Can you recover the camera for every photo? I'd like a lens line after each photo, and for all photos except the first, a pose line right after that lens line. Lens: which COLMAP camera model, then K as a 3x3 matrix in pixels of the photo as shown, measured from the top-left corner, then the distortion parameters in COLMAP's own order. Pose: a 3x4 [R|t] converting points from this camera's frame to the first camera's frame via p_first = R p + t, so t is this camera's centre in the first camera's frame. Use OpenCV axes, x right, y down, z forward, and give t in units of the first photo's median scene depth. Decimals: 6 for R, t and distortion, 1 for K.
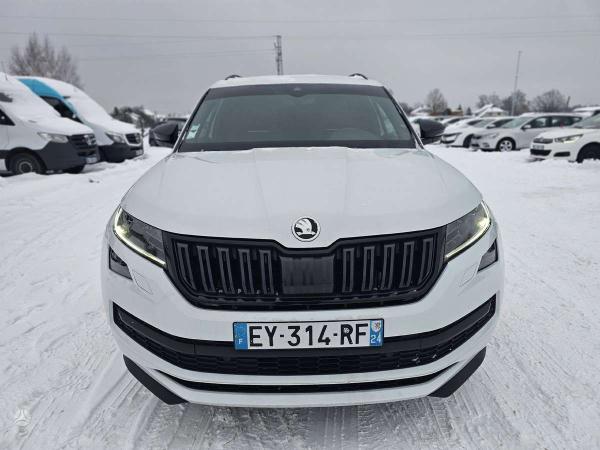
lens RADIAL K [[402.9, 0, 300.0], [0, 402.9, 225.0], [0, 0, 1]] dist [0.010507, -0.008048]
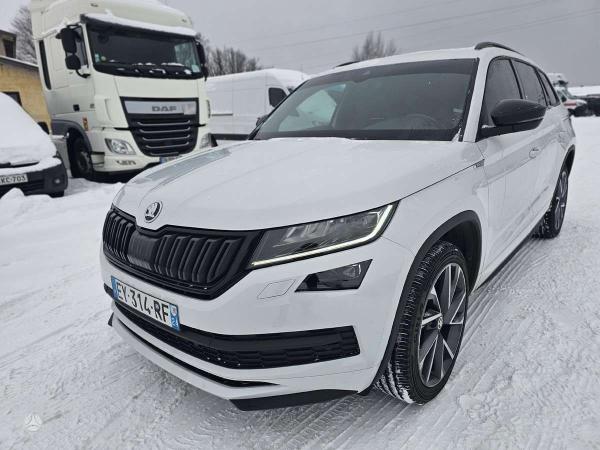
lens RADIAL K [[393.8, 0, 296.2], [0, 393.8, 236.1], [0, 0, 1]] dist [0.034504, -0.064501]
pose [[0.749985, 0.170942, -0.638985, 1.062308], [-0.128193, 0.985277, 0.113120, -0.102892], [0.648914, -0.002925, 0.760856, 0.415979]]
